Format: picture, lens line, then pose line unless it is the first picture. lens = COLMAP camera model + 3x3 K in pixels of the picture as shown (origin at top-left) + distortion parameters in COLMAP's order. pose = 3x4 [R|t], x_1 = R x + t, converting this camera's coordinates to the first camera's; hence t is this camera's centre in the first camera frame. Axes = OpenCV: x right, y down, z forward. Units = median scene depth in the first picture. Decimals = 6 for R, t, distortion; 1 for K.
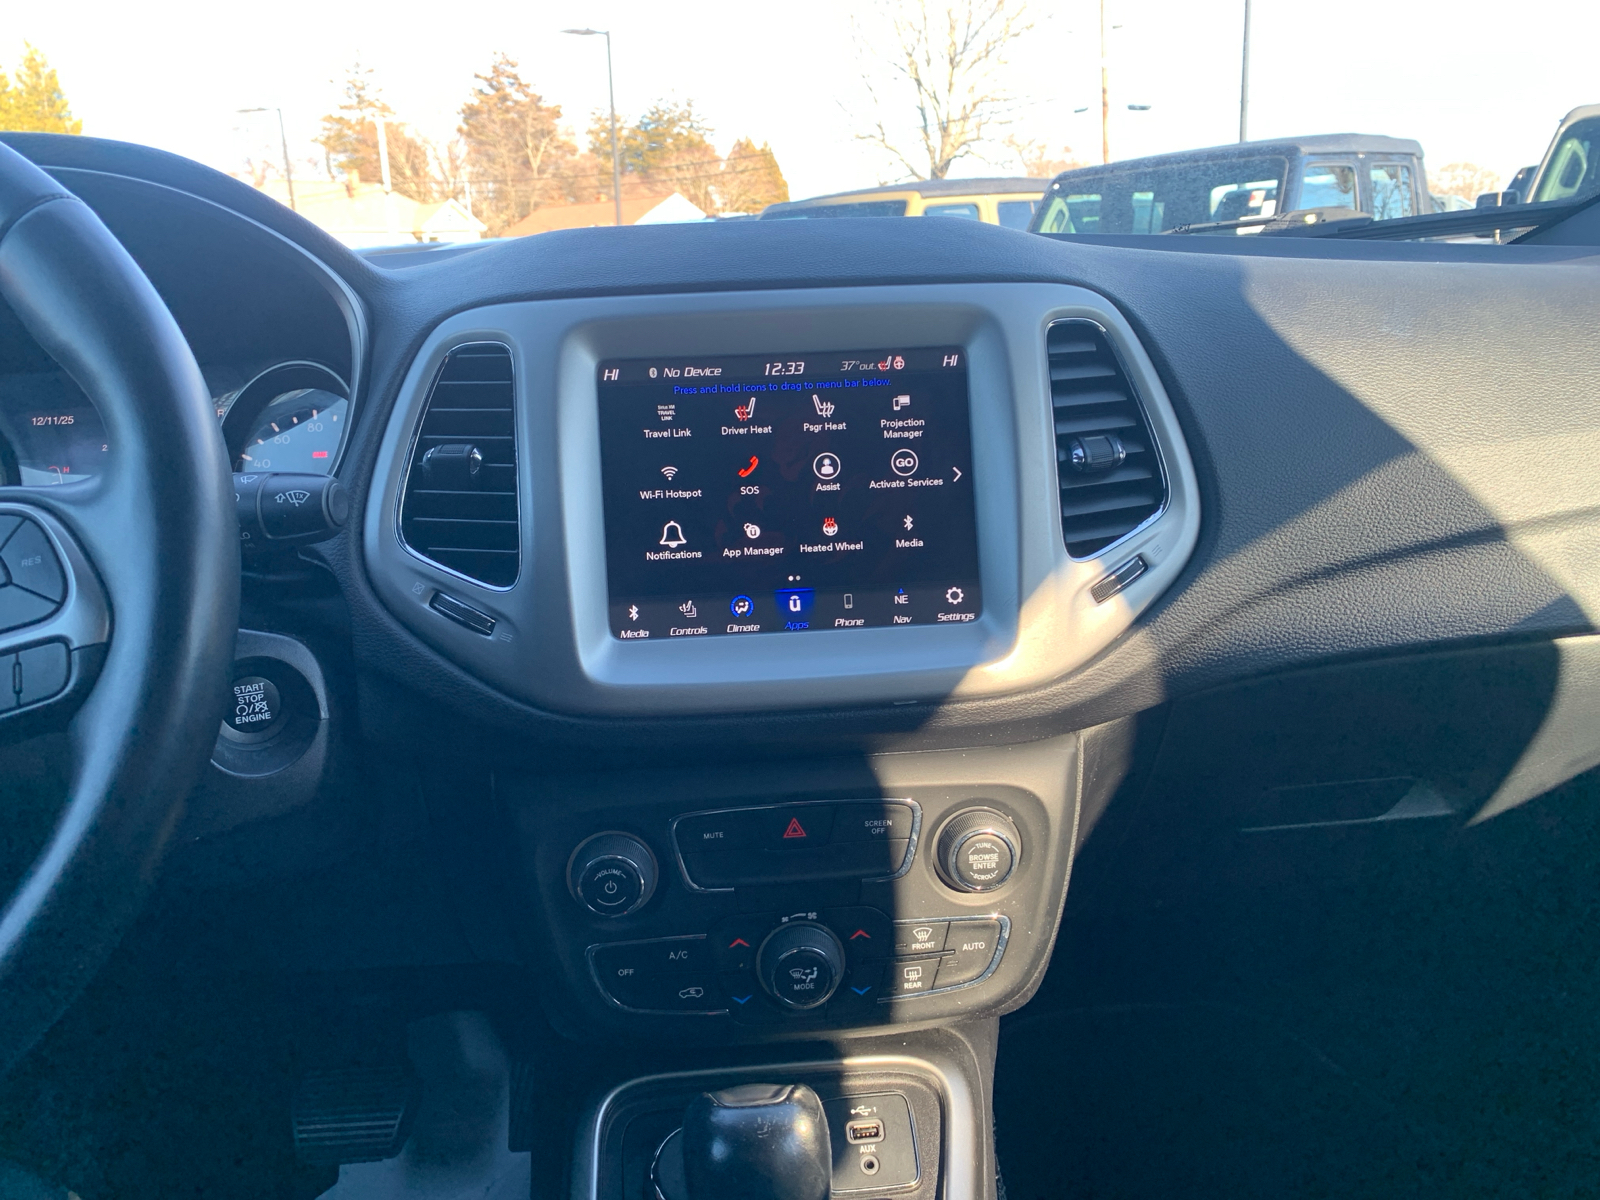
lens RADIAL K [[1211.7, 0, 776.6], [0, 1211.7, 587.0], [0, 0, 1]] dist [0.045656, -0.055875]
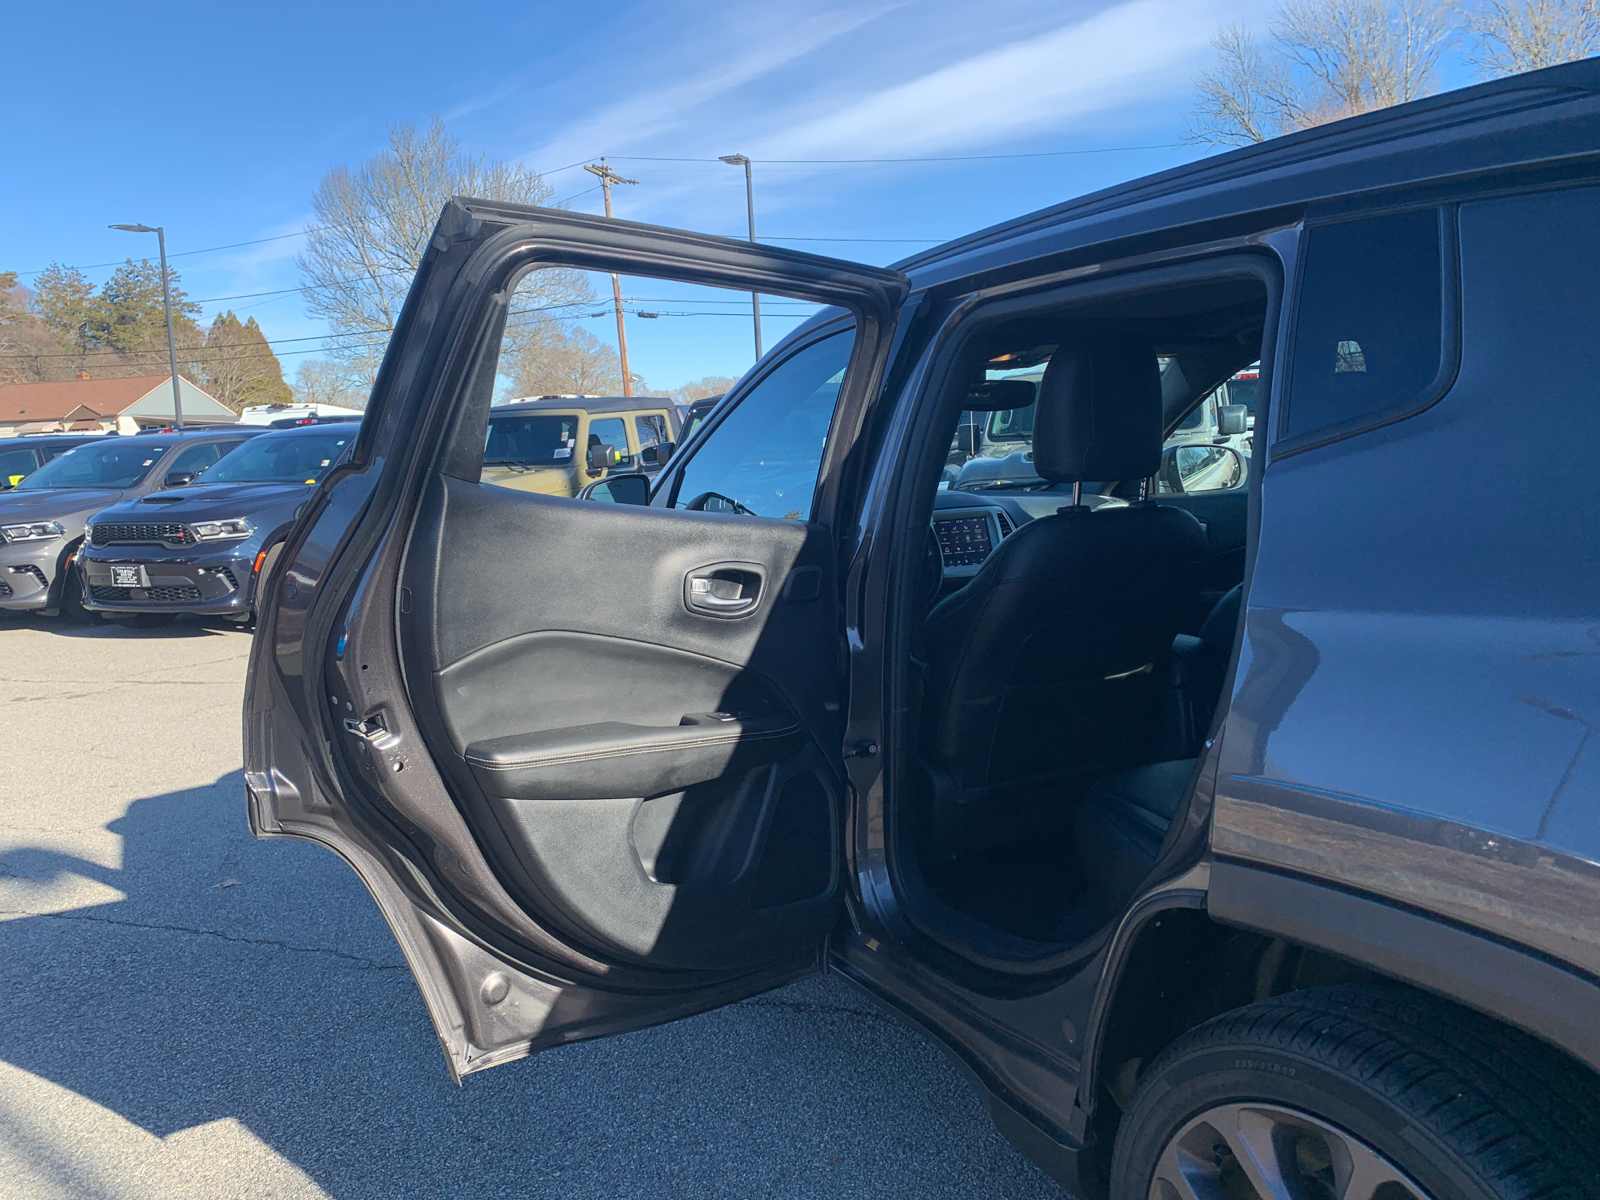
lens RADIAL K [[1211.7, 0, 774.7], [0, 1211.7, 622.6], [0, 0, 1]] dist [0.045656, -0.055875]
pose [[0.920498, -0.056215, 0.386683, -3.002383], [0.098939, 0.990881, -0.091471, 0.724056], [-0.378015, 0.122456, 0.917665, -3.826245]]
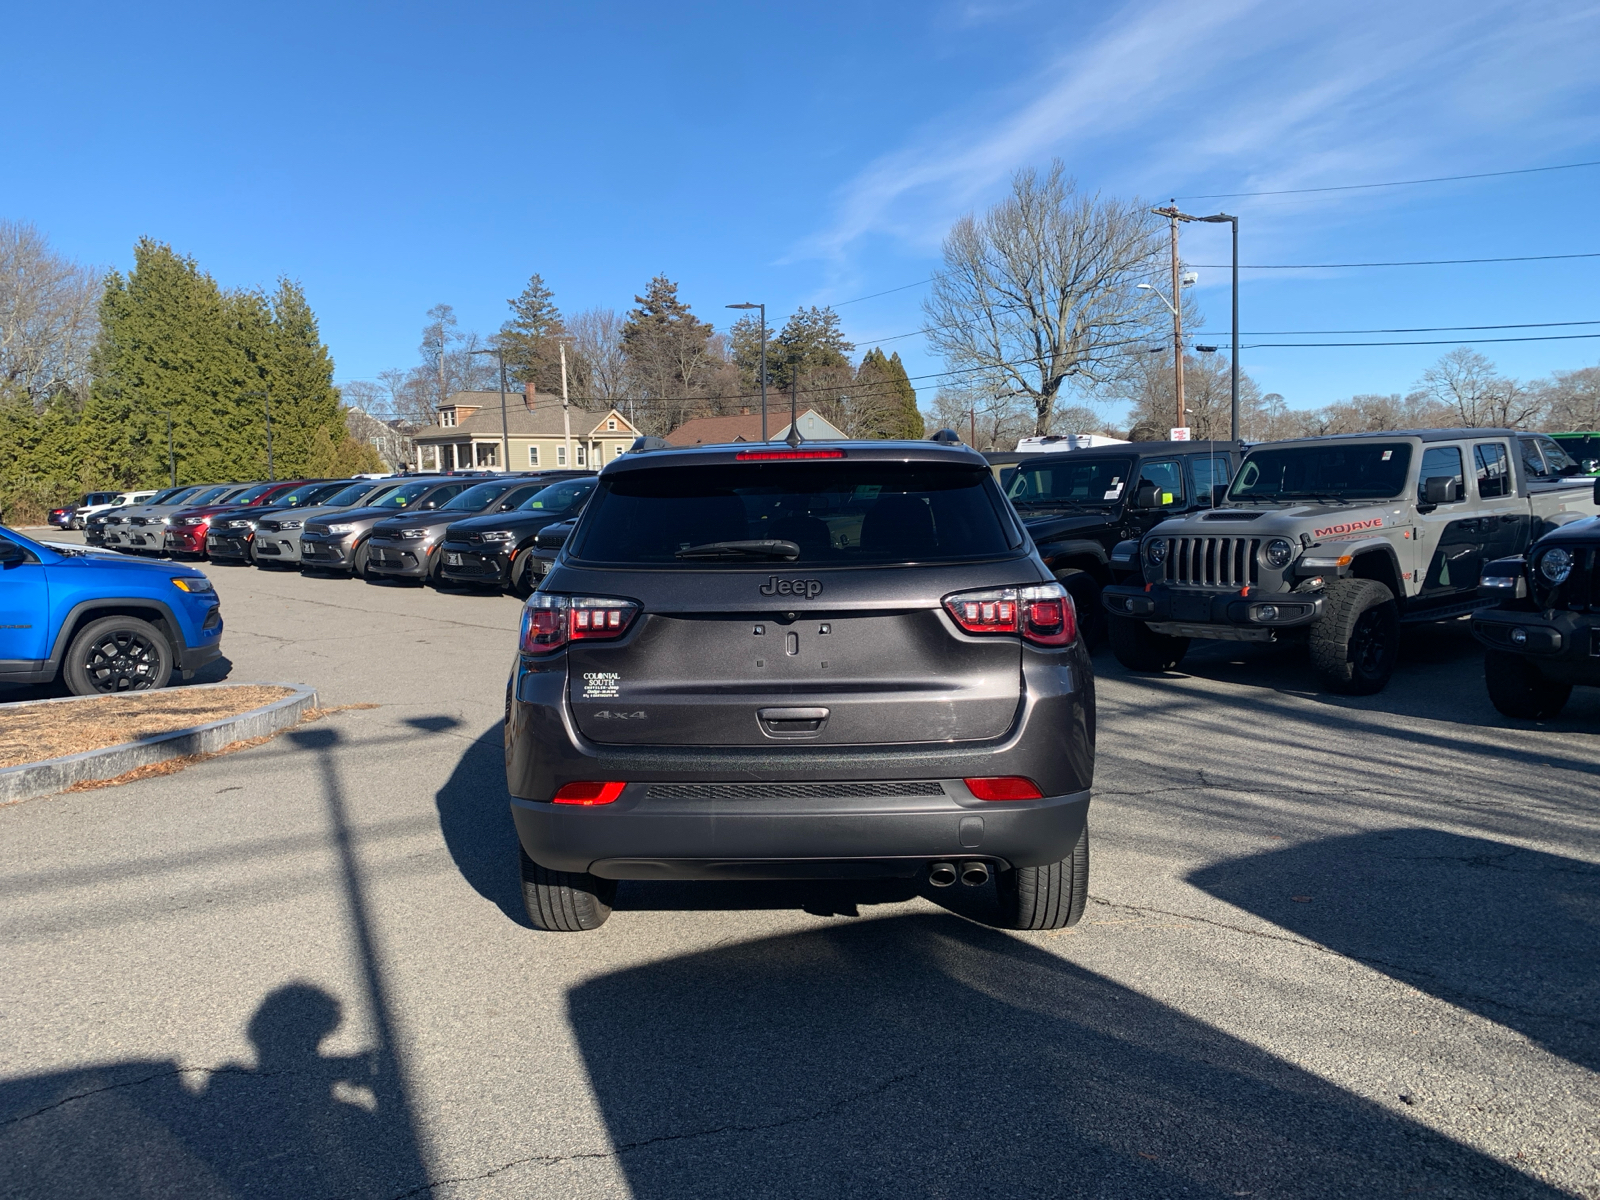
lens RADIAL K [[1211.7, 0, 777.2], [0, 1211.7, 624.8], [0, 0, 1]] dist [0.045656, -0.055875]
pose [[0.994403, 0.027479, -0.102013, 0.734139], [-0.039825, 0.991849, -0.121036, 1.578988], [0.097856, 0.124421, 0.987392, -9.270096]]
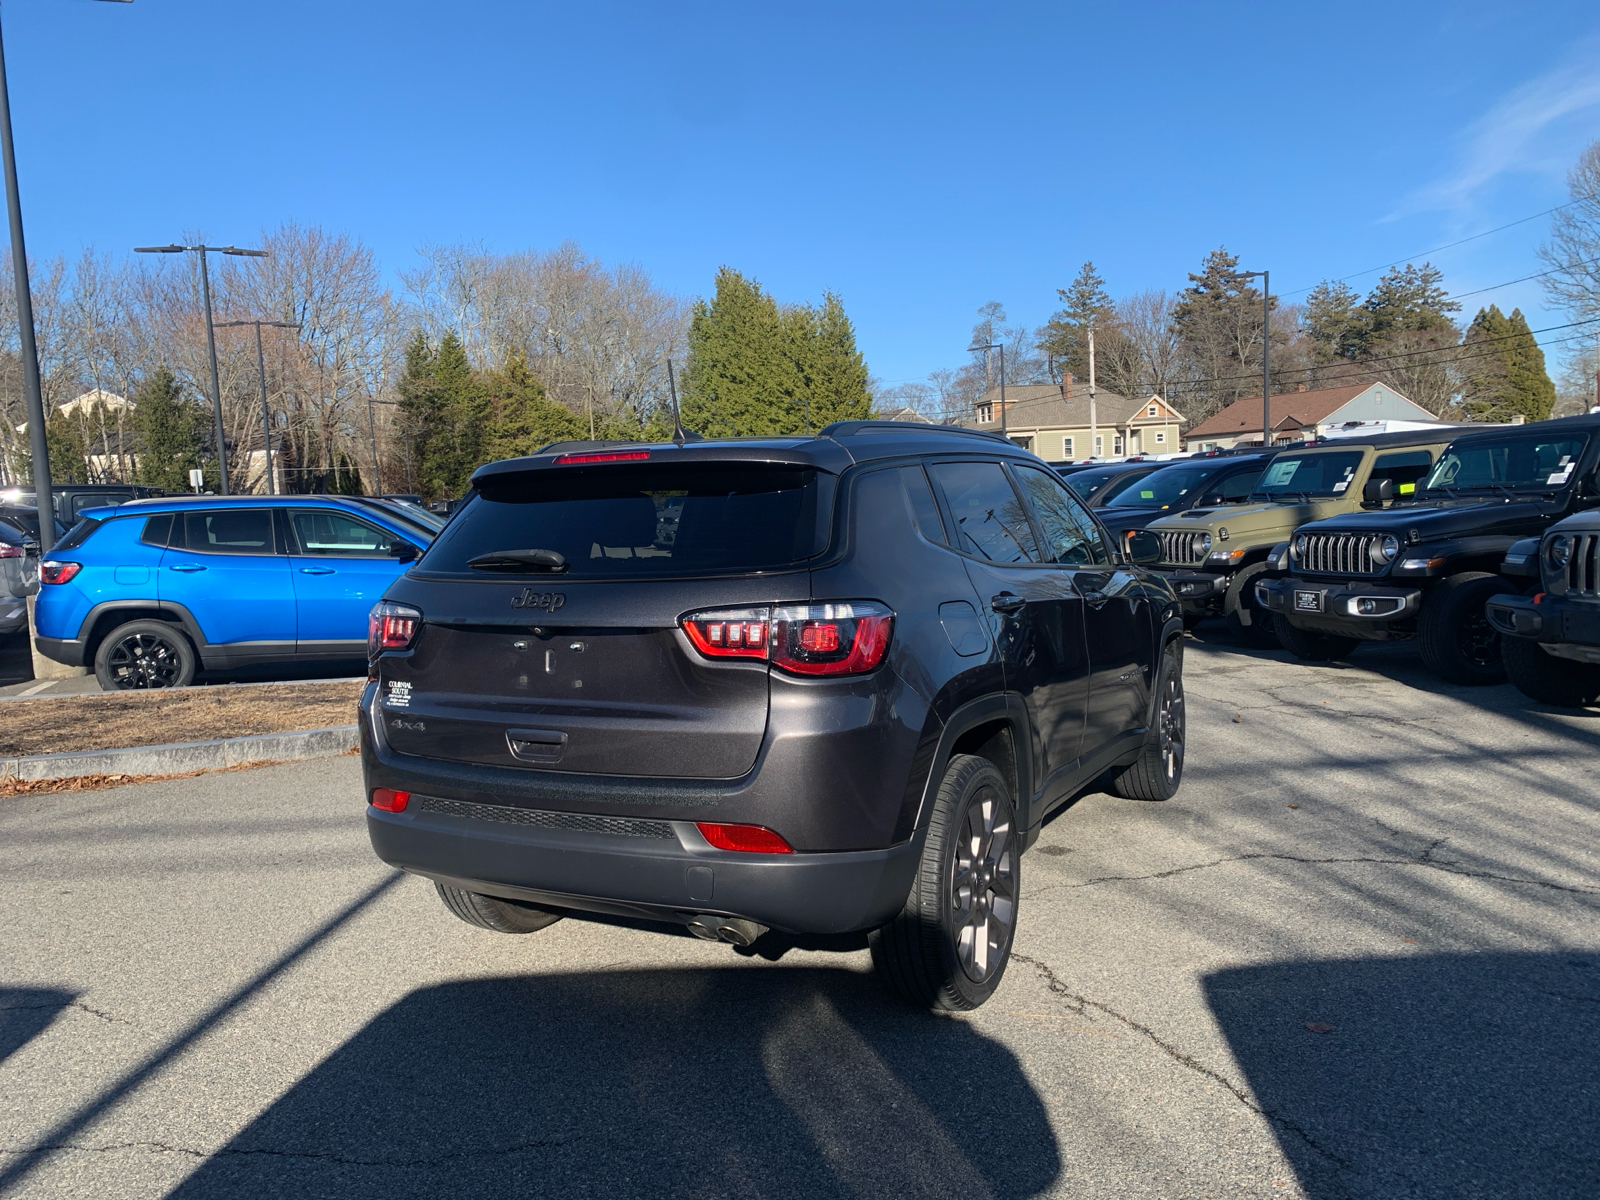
lens RADIAL K [[1211.7, 0, 775.2], [0, 1211.7, 626.1], [0, 0, 1]] dist [0.045656, -0.055875]
pose [[0.846511, 0.056998, -0.529311, 3.950561], [-0.115382, 0.990262, -0.077892, 1.118659], [0.519718, 0.127010, 0.844845, -7.622343]]
